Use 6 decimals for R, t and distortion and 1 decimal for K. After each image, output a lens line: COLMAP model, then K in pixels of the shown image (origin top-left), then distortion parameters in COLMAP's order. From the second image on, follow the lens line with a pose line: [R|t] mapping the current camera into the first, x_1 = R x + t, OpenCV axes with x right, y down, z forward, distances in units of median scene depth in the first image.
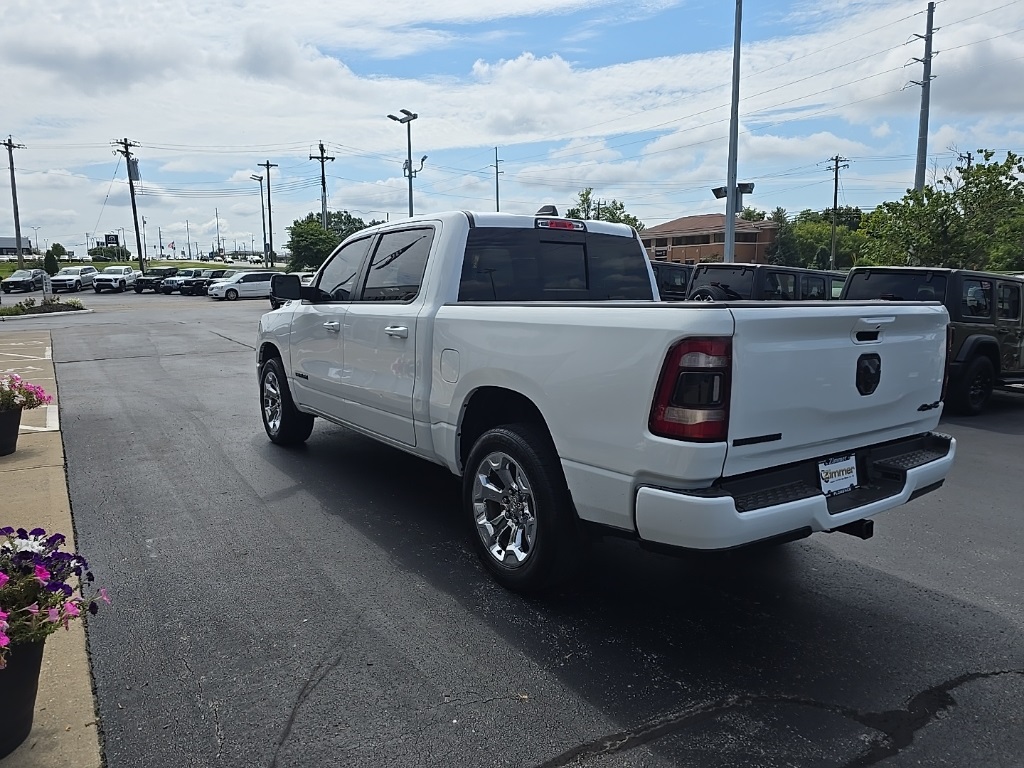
lens RADIAL K [[687.2, 0, 517.9], [0, 687.2, 383.3], [0, 0, 1]] dist [0.067486, -0.058737]
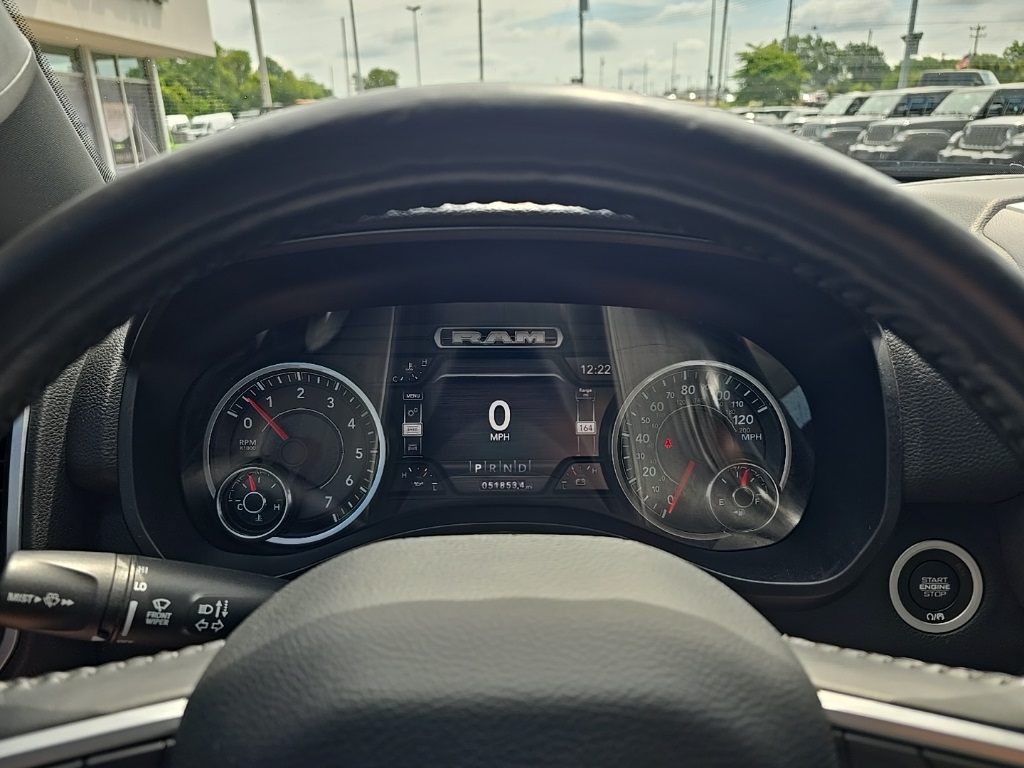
lens RADIAL K [[719.8, 0, 513.9], [0, 719.8, 357.5], [0, 0, 1]] dist [0.032921, -0.047560]
pose [[0.821246, 0.163103, -0.546765, -0.021912], [-0.068460, 0.979517, 0.189367, -0.015213], [0.566452, -0.118086, 0.815590, 0.106303]]
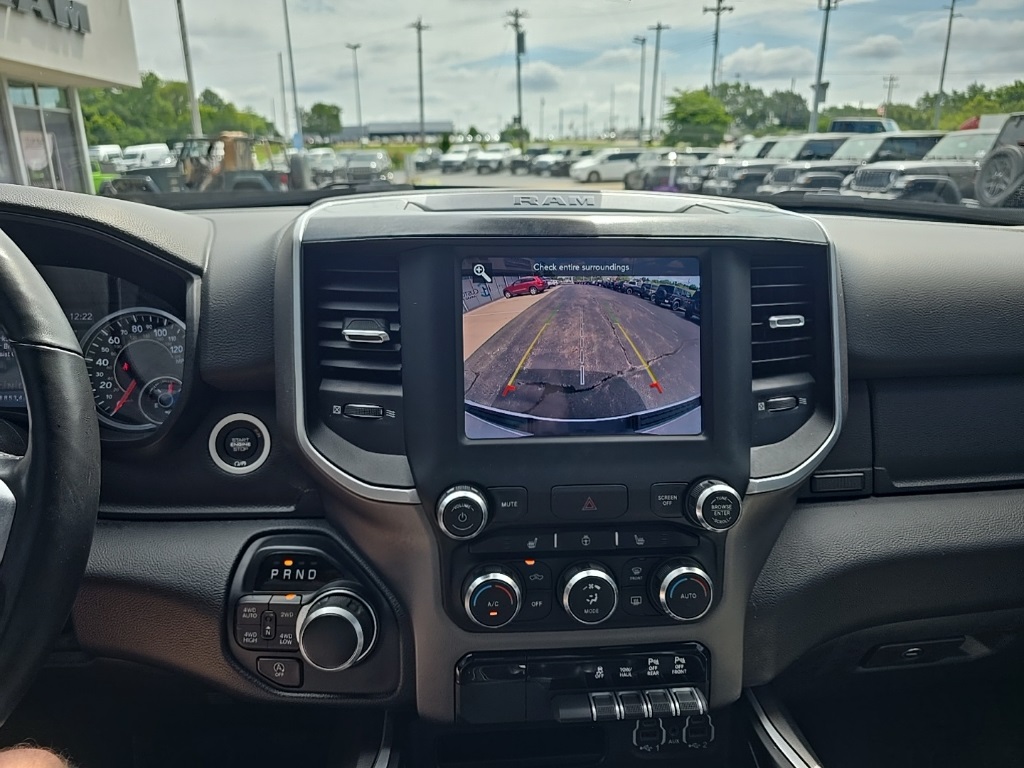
lens RADIAL K [[718.3, 0, 513.7], [0, 718.3, 368.6], [0, 0, 1]] dist [-0.003586, -0.005984]
pose [[0.861533, 0.144088, -0.486825, -0.013453], [-0.077846, 0.985033, 0.153783, -0.015103], [0.501698, -0.094592, 0.859856, 0.106924]]
